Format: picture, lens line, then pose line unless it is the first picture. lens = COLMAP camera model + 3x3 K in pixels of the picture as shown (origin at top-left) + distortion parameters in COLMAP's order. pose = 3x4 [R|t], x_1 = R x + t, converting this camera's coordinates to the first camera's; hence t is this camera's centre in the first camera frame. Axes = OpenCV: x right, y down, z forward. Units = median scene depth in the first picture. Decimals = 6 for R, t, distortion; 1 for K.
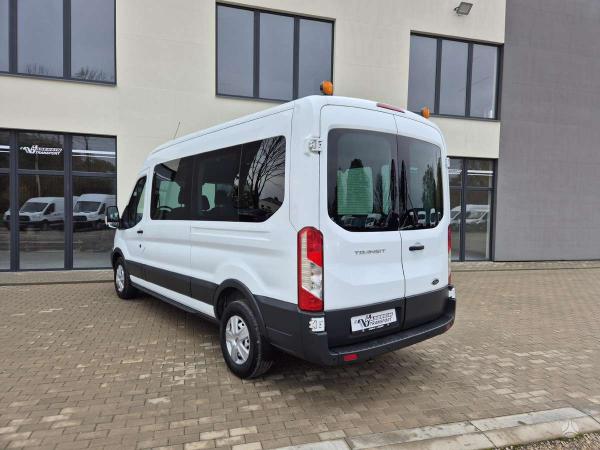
lens RADIAL K [[423.7, 0, 308.8], [0, 423.7, 218.7], [0, 0, 1]] dist [0.071763, -0.062618]
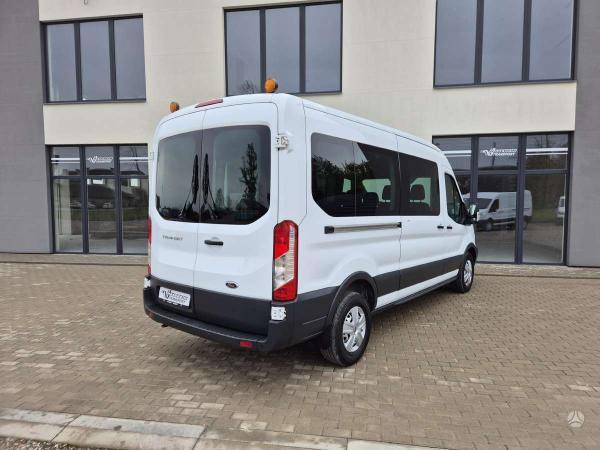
lens RADIAL K [[423.7, 0, 293.4], [0, 423.7, 221.1], [0, 0, 1]] dist [0.071763, -0.062618]
pose [[0.895391, -0.000014, -0.445282, 0.451039], [0.006537, 0.999893, 0.013114, 0.008231], [0.445234, -0.014653, 0.895295, 0.127285]]
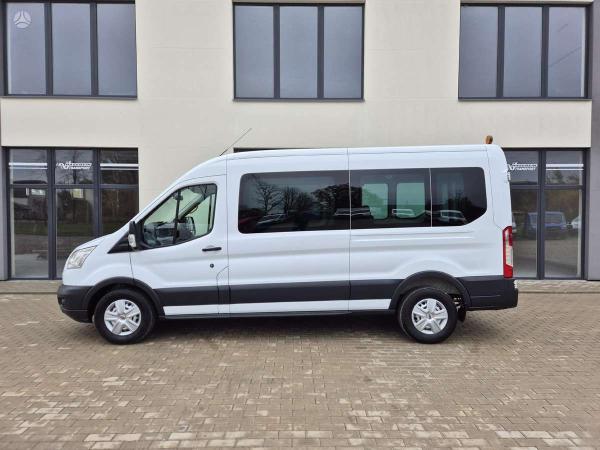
lens RADIAL K [[423.7, 0, 299.0], [0, 423.7, 218.9], [0, 0, 1]] dist [0.071763, -0.062618]
pose [[0.961896, -0.015665, -0.272965, 0.195669], [0.011255, 0.999780, -0.017712, -0.004236], [0.273182, 0.013965, 0.961861, 0.141944]]
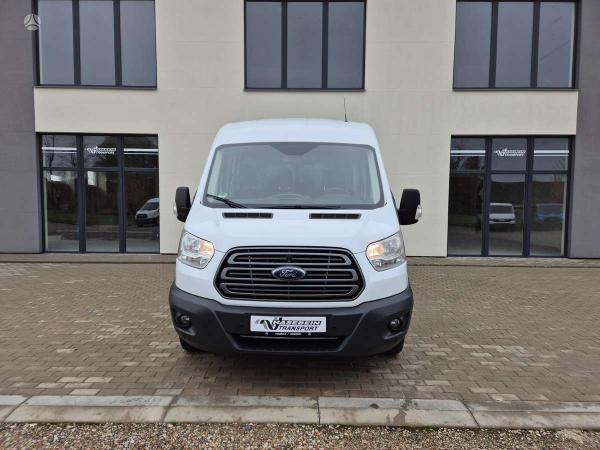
lens RADIAL K [[423.7, 0, 288.9], [0, 423.7, 229.7], [0, 0, 1]] dist [0.071763, -0.062618]
pose [[0.955240, 0.003497, -0.295810, 0.212000], [0.003002, 0.999764, 0.021513, 0.032382], [0.295815, -0.021438, 0.955005, 0.039570]]
